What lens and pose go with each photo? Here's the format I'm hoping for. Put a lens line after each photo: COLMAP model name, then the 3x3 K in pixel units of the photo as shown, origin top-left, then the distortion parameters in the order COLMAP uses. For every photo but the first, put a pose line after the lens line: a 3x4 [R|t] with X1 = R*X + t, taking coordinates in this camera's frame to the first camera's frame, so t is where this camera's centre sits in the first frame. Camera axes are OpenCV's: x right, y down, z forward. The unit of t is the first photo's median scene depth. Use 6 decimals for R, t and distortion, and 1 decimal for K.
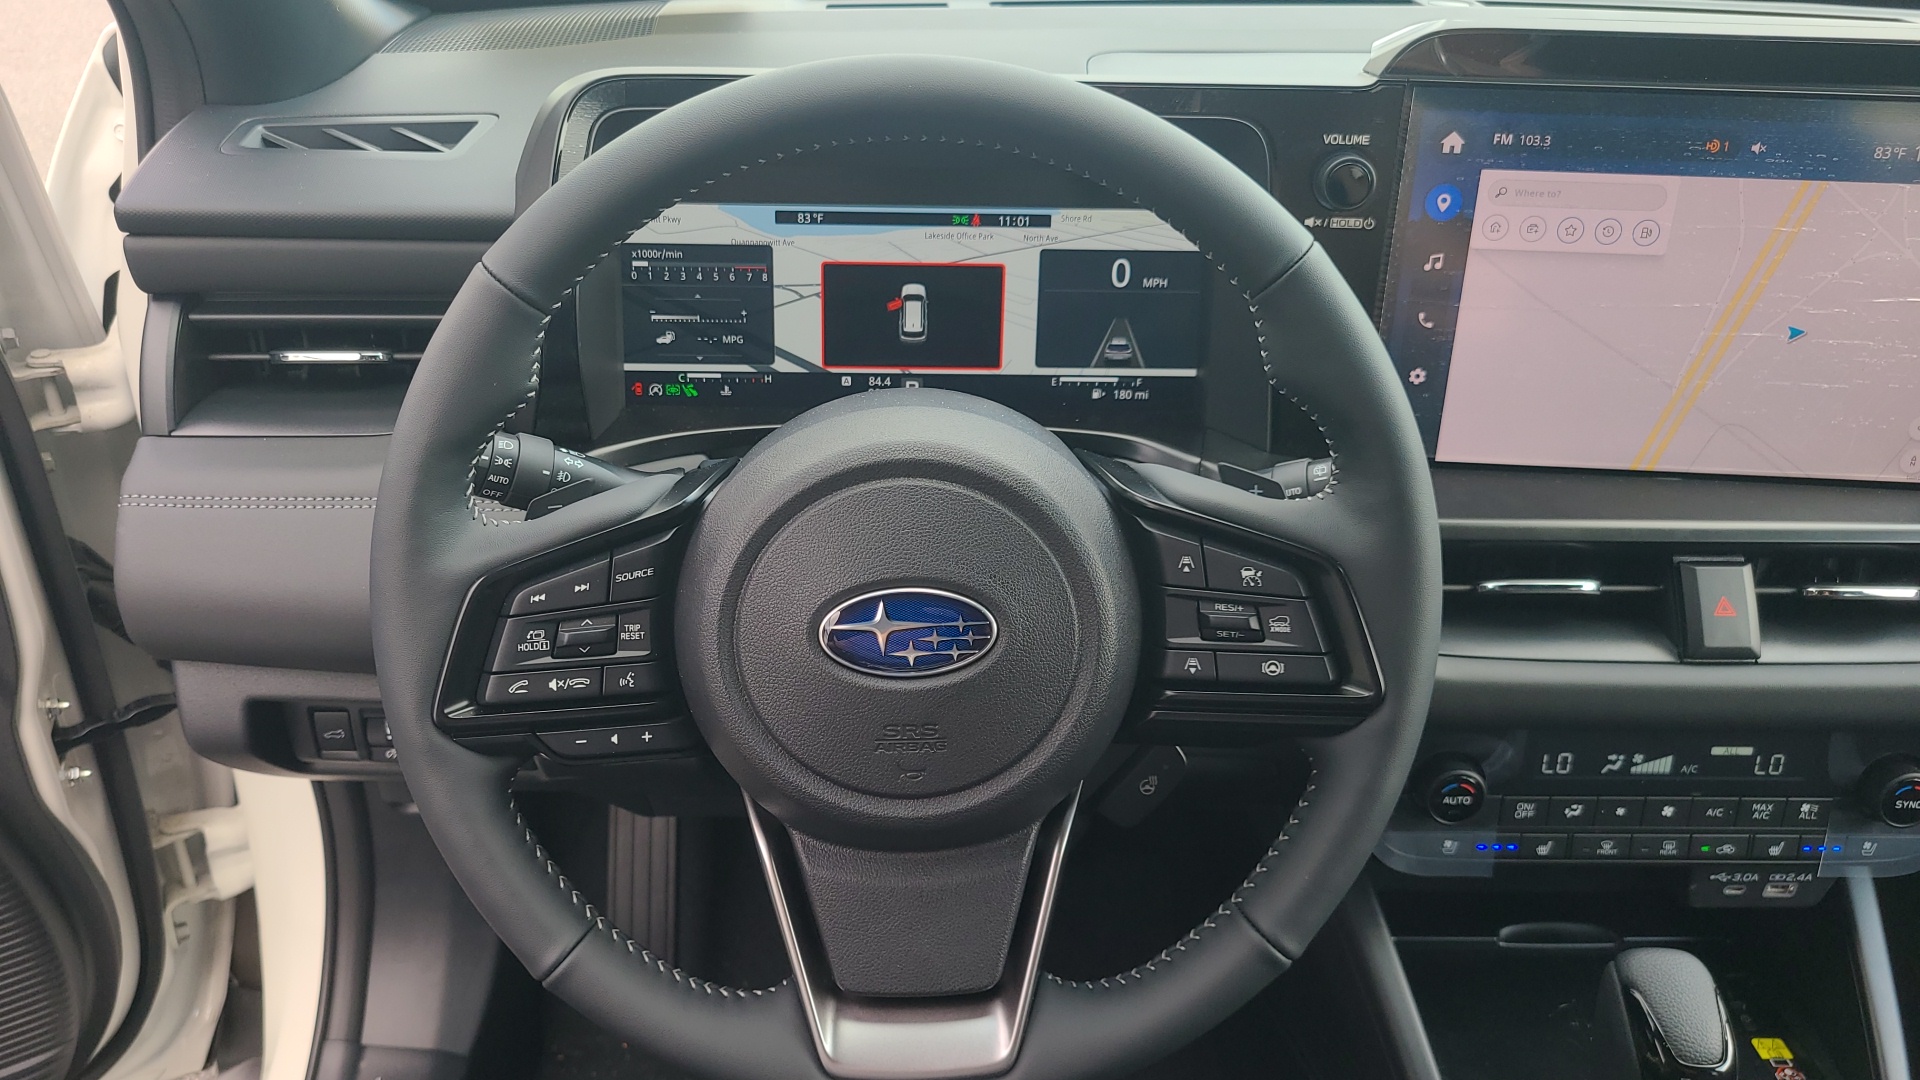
lens RADIAL K [[1399.3, 0, 935.7], [0, 1399.3, 506.3], [0, 0, 1]] dist [-0.002589, -0.019579]
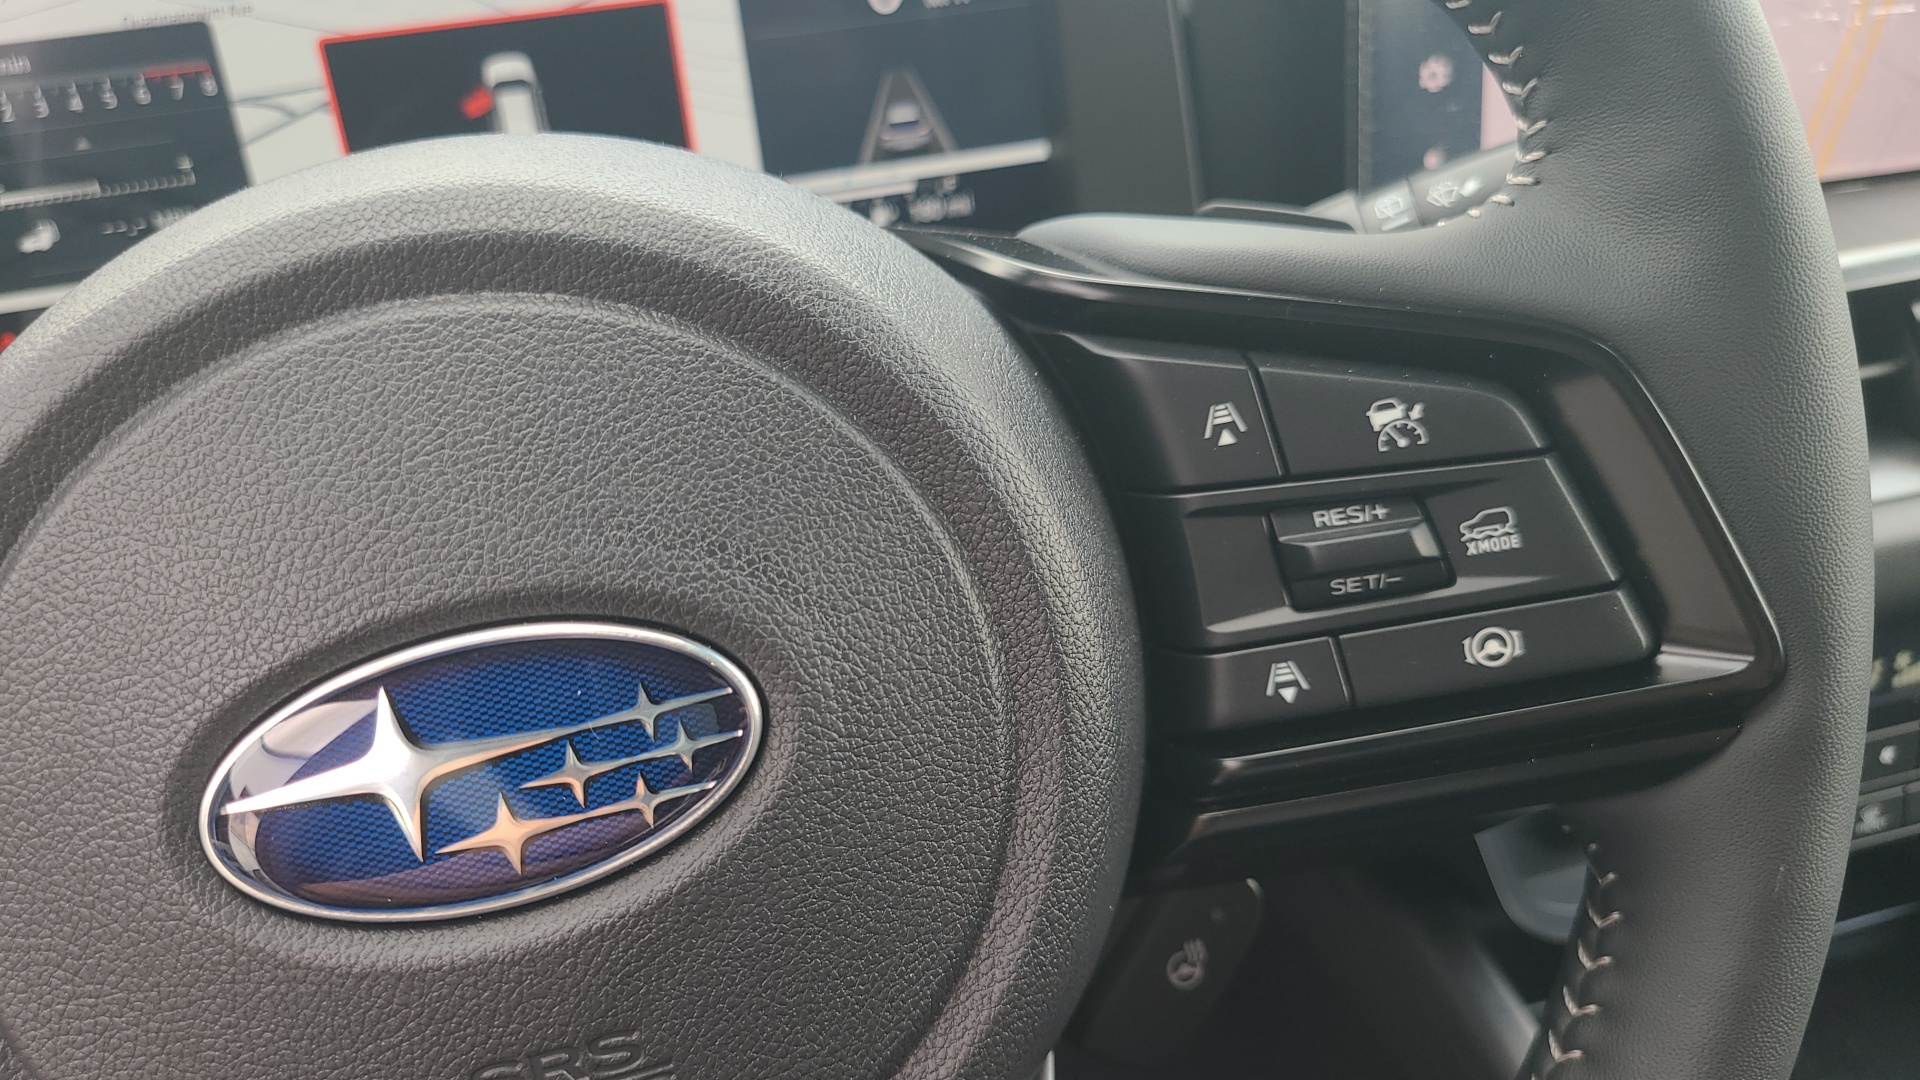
lens RADIAL K [[1399.3, 0, 916.9], [0, 1399.3, 520.4], [0, 0, 1]] dist [-0.002589, -0.019579]
pose [[0.972080, -0.188864, 0.139249, 0.040006], [0.187893, 0.981982, 0.020211, 0.043540], [-0.140557, 0.006518, 0.990051, 0.636341]]
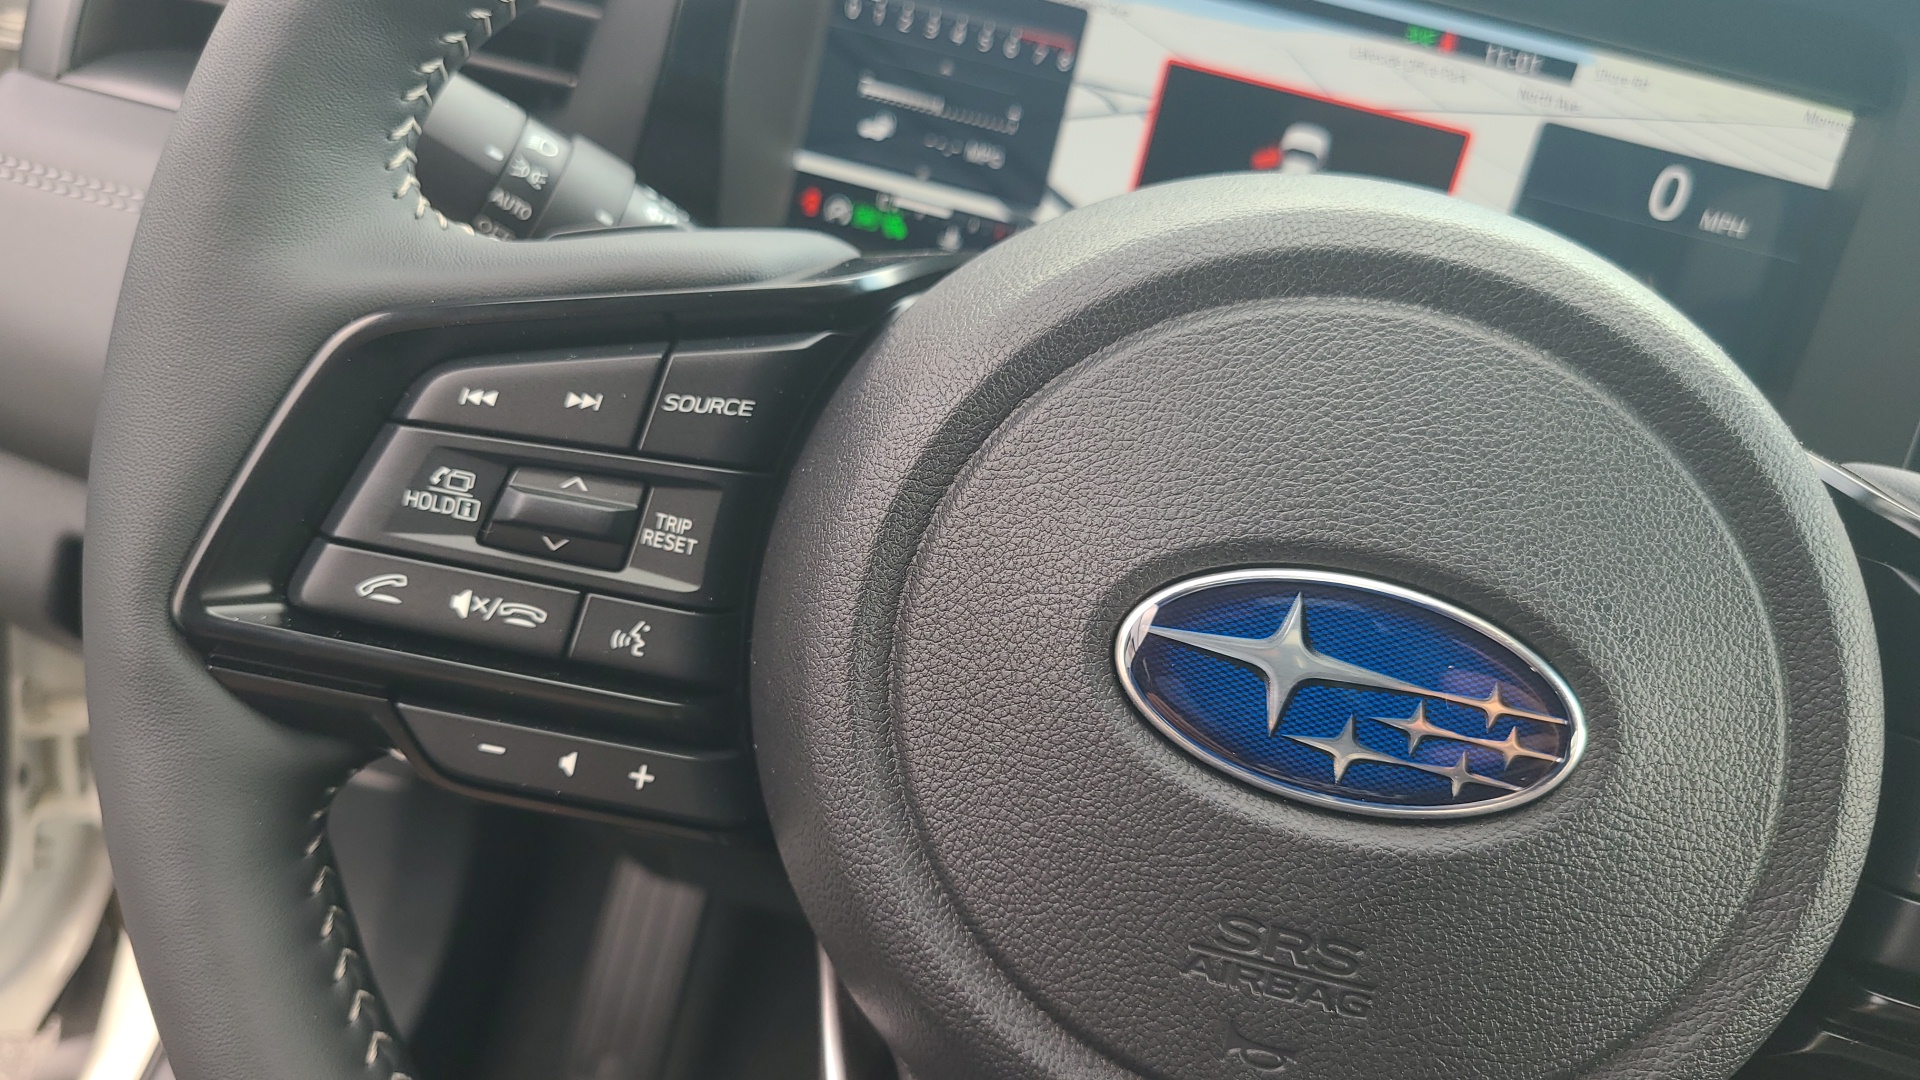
lens RADIAL K [[1399.3, 0, 956.6], [0, 1399.3, 539.6], [0, 0, 1]] dist [-0.002589, -0.019579]
pose [[0.965909, 0.247088, -0.077245, -0.098339], [-0.249764, 0.967930, -0.027003, 0.082208], [0.068096, 0.045375, 0.996646, 0.579649]]
